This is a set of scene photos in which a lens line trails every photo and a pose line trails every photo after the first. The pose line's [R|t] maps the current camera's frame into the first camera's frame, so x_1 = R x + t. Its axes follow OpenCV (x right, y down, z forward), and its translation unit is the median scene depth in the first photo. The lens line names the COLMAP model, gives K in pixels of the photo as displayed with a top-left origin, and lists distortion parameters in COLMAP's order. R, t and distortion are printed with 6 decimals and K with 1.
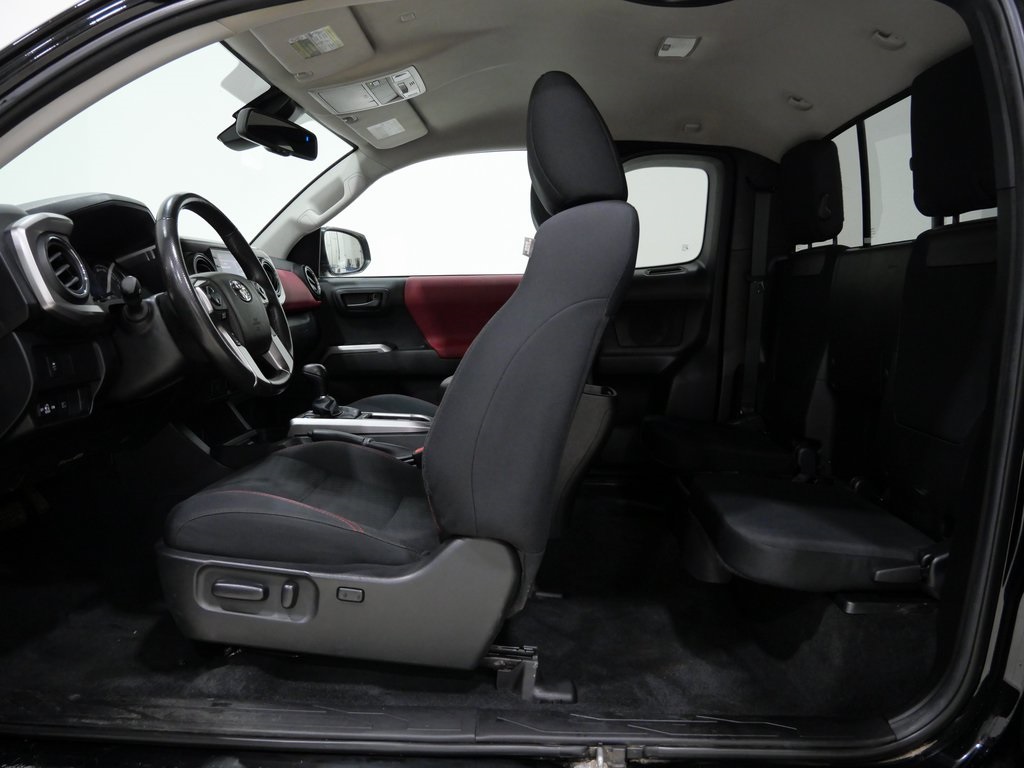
lens RADIAL K [[770.9, 0, 512.0], [0, 770.9, 384.0], [0, 0, 1]] dist [-0.011804, 0.002666]
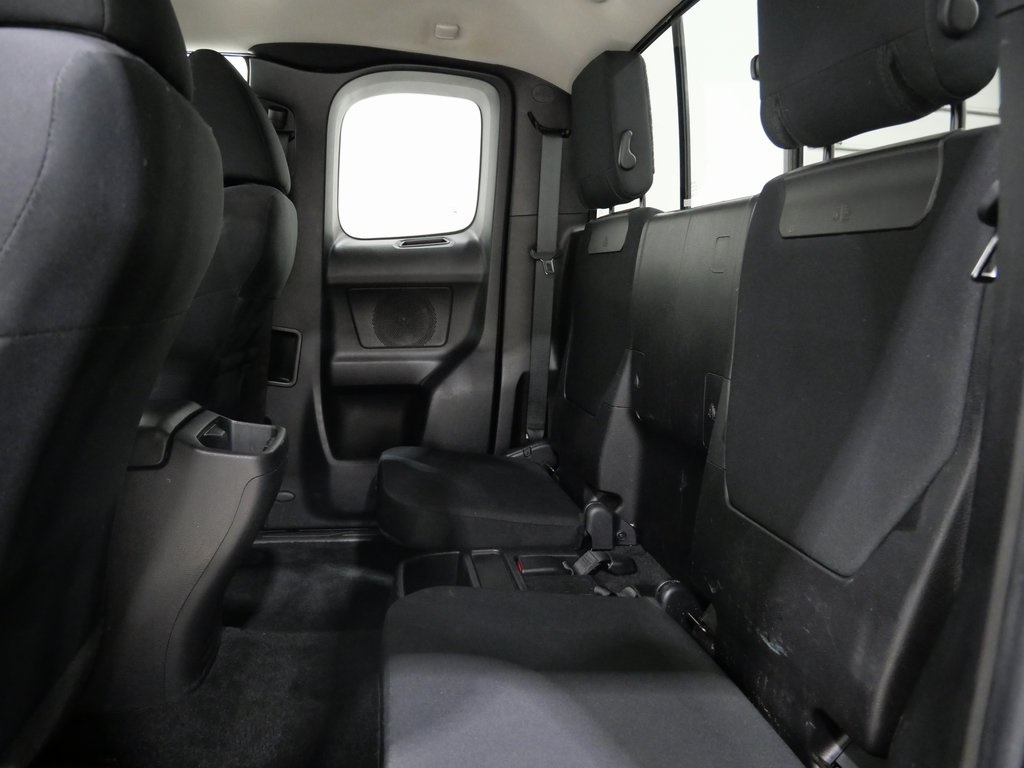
lens RADIAL K [[770.9, 0, 512.0], [0, 770.9, 384.0], [0, 0, 1]] dist [-0.011804, 0.002666]
pose [[0.978743, -0.007438, 0.204958, 0.163183], [0.001760, 0.999610, 0.027873, -0.042668], [-0.205085, -0.026920, 0.978374, 0.344618]]
